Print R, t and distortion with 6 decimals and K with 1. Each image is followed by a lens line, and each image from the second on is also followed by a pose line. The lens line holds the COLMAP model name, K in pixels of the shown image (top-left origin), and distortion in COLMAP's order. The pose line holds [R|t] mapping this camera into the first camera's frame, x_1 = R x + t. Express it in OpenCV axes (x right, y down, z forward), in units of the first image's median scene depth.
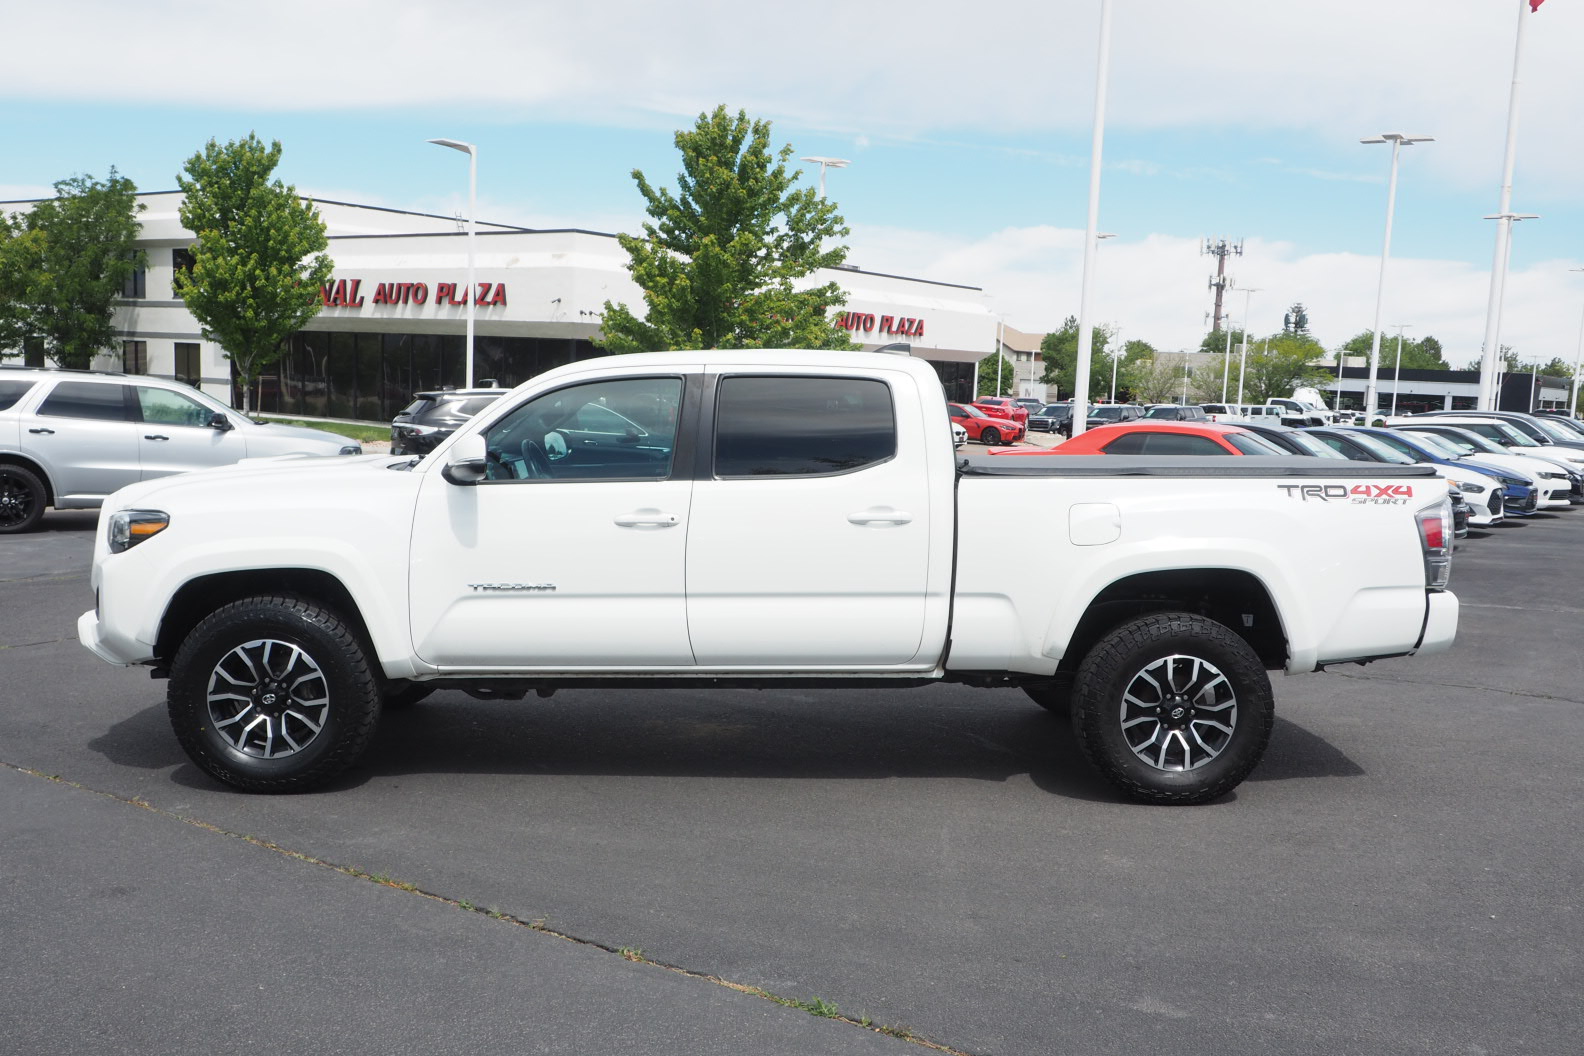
lens RADIAL K [[1393.9, 0, 792.0], [0, 1393.9, 528.0], [0, 0, 1]] dist [-0.012214, 0.004149]
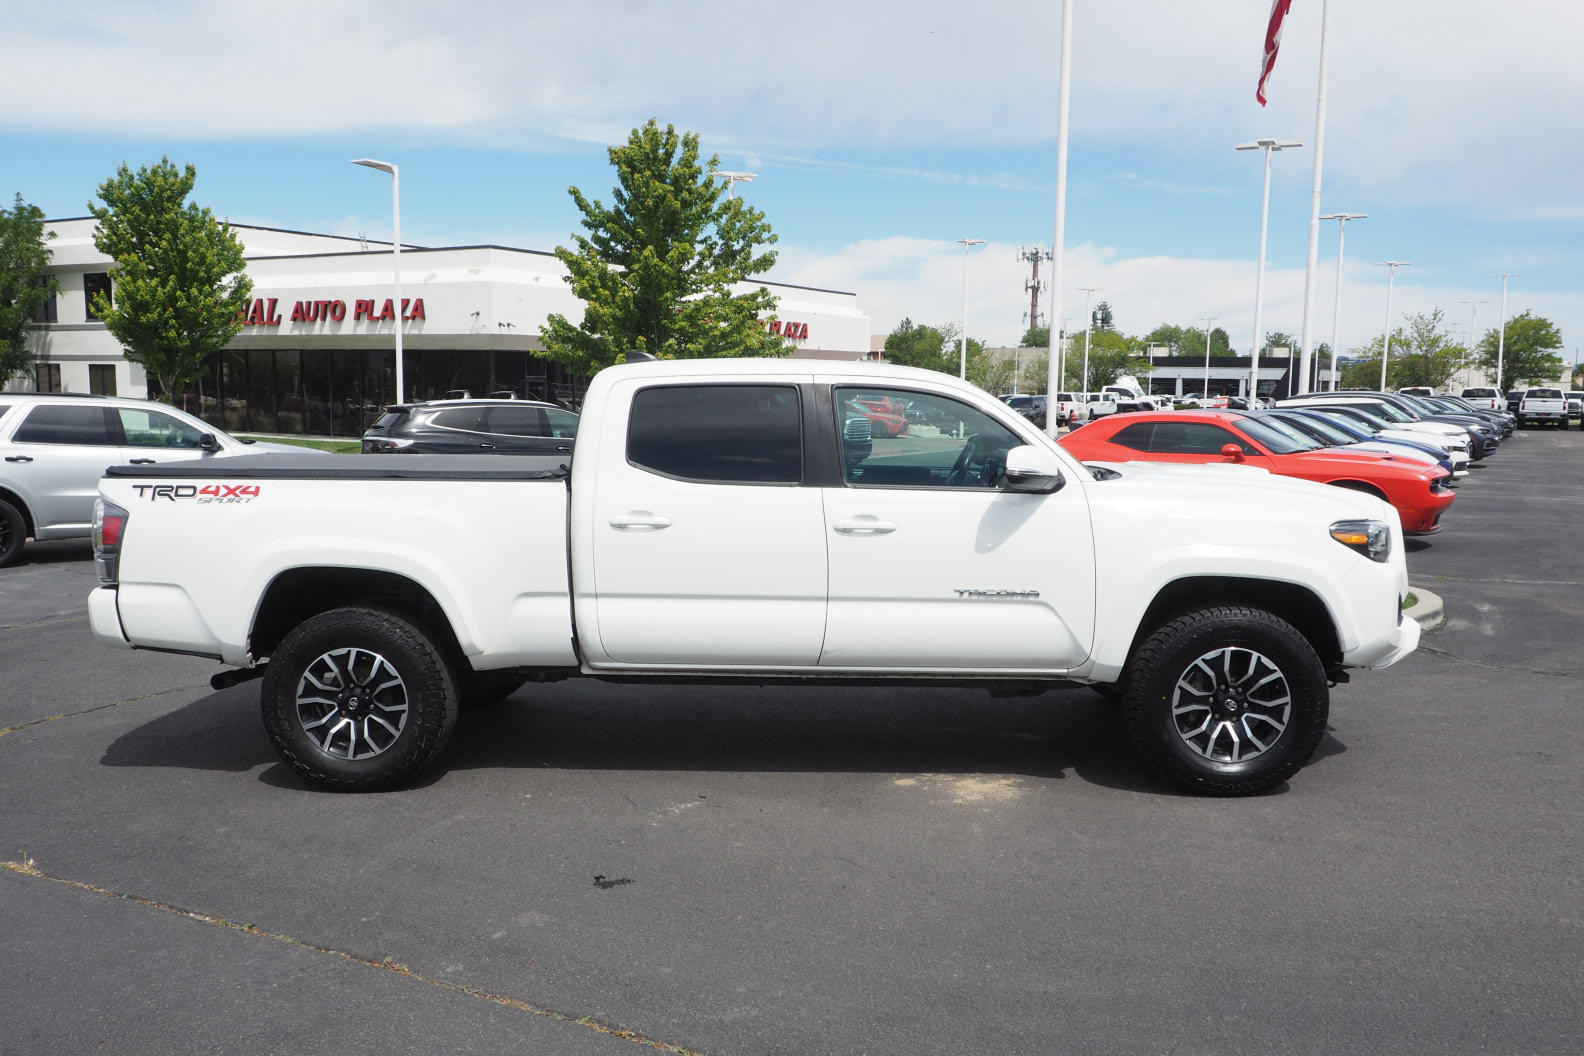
lens RADIAL K [[1263.3, 0, 792.0], [0, 1263.3, 528.0], [0, 0, 1]] dist [-0.012455, -0.007904]
pose [[0.994161, -0.042110, 0.099353, -0.033561], [0.041136, 0.999083, 0.011834, -0.003693], [-0.099761, -0.007678, 0.994982, 0.031524]]
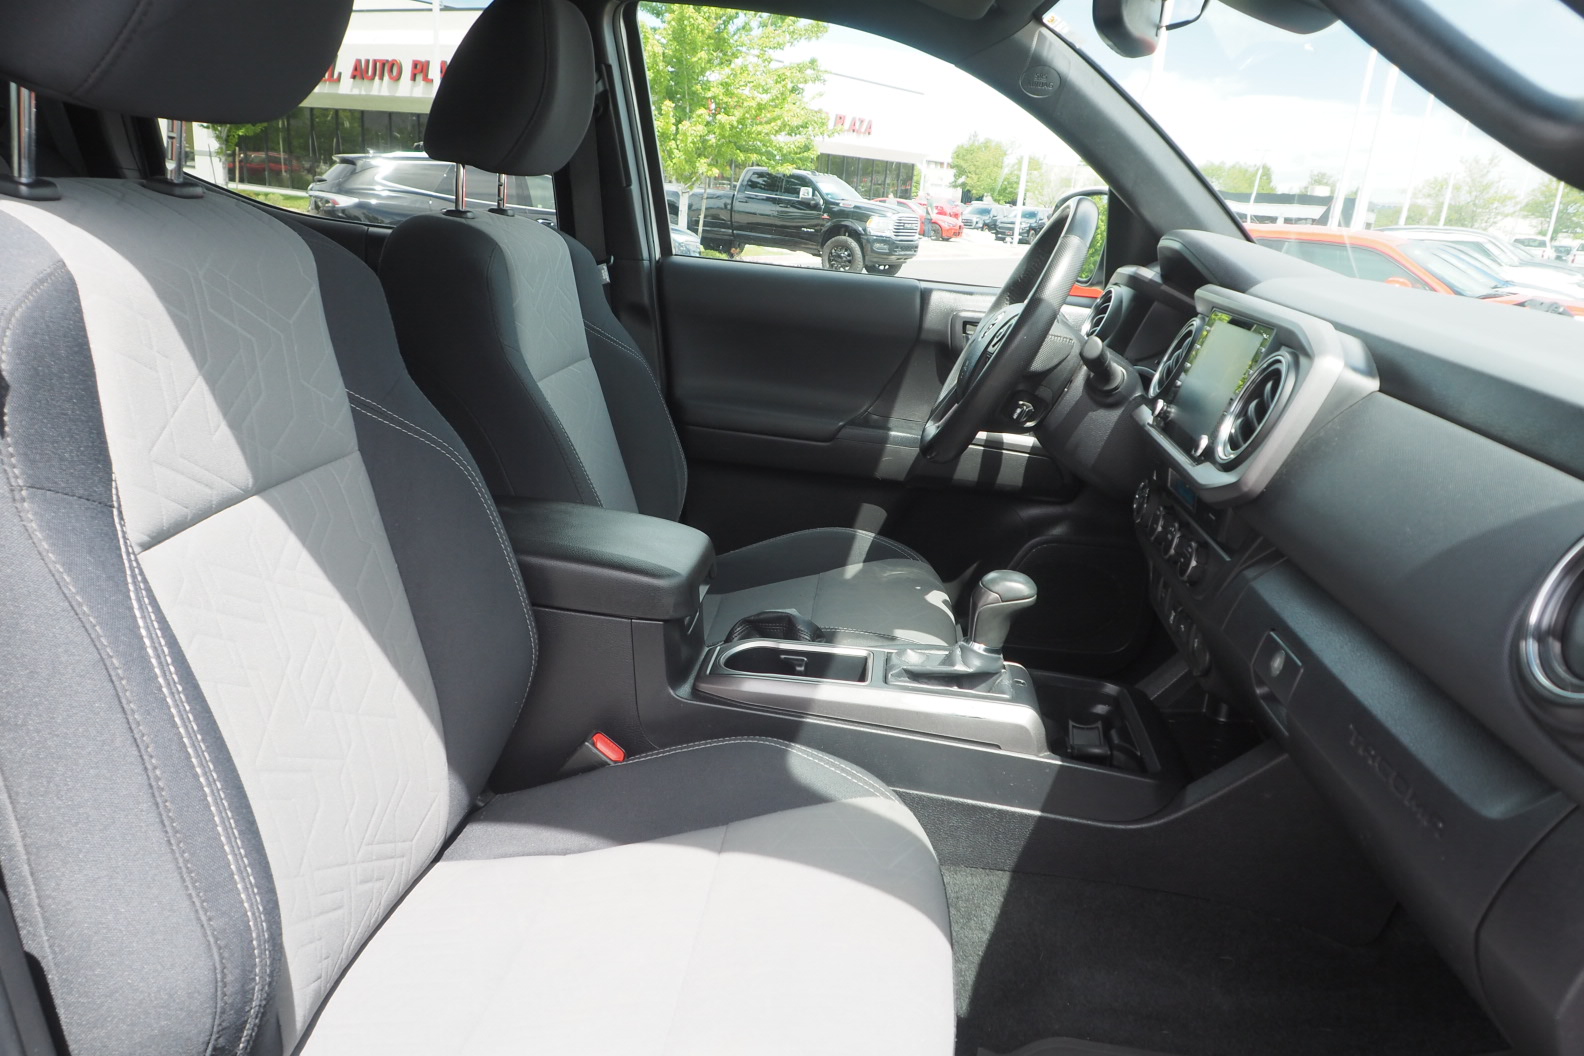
lens RADIAL K [[1119.8, 0, 792.0], [0, 1119.8, 528.0], [0, 0, 1]] dist [-0.039524, 0.009002]
pose [[0.998404, 0.022084, 0.051974, -0.010980], [-0.031872, 0.980127, 0.195794, -0.007351], [-0.046617, -0.197138, 0.979267, 0.131777]]
